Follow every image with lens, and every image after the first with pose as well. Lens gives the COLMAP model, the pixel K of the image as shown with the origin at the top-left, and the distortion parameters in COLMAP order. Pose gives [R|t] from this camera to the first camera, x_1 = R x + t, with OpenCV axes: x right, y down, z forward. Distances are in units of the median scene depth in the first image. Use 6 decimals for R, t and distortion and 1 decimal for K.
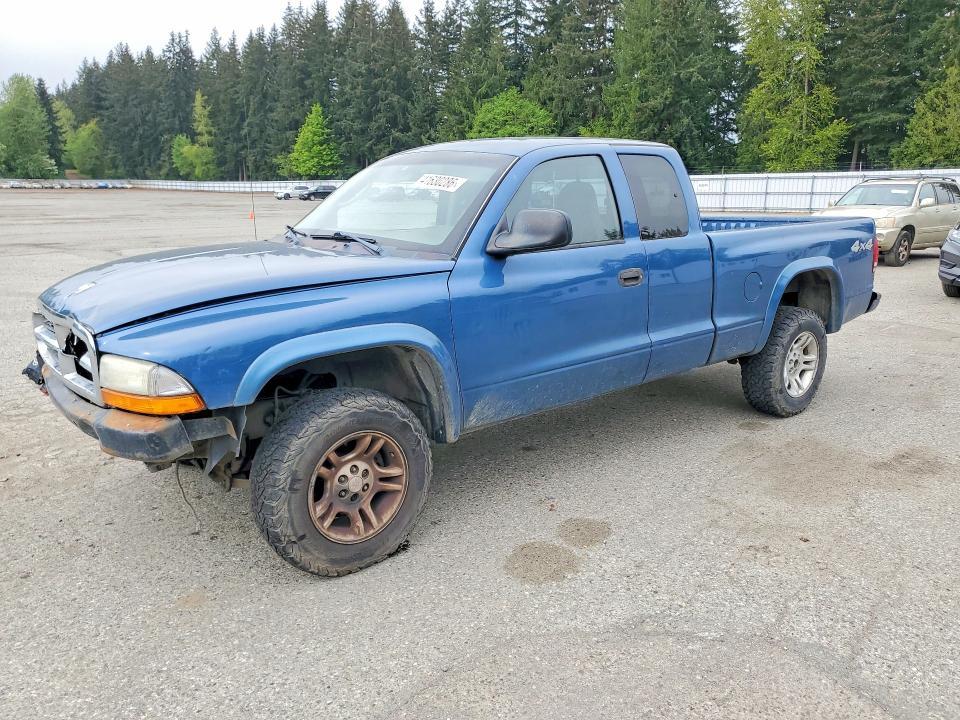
lens RADIAL K [[789.8, 0, 479.3], [0, 789.8, 346.0], [0, 0, 1]] dist [0.022573, -0.016192]
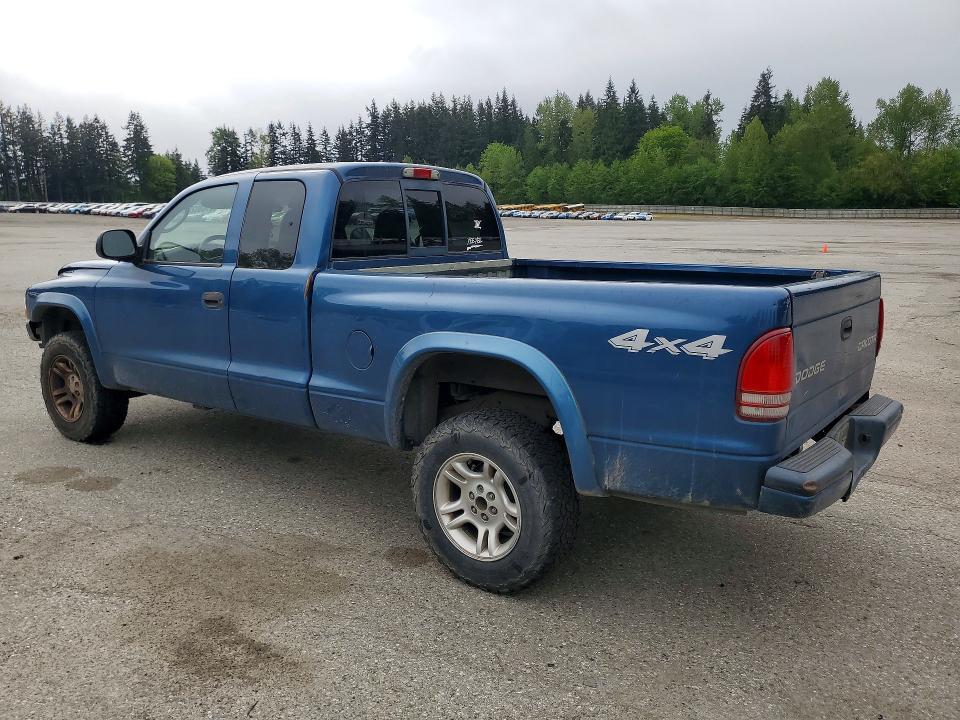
lens RADIAL K [[744.0, 0, 488.3], [0, 744.0, 364.1], [0, 0, 1]] dist [0.012422, 0.006650]
pose [[0.235508, 0.168388, -0.957174, 1.167665], [-0.223454, 0.967872, 0.115290, -0.189237], [0.945835, 0.186732, 0.265569, 1.050756]]
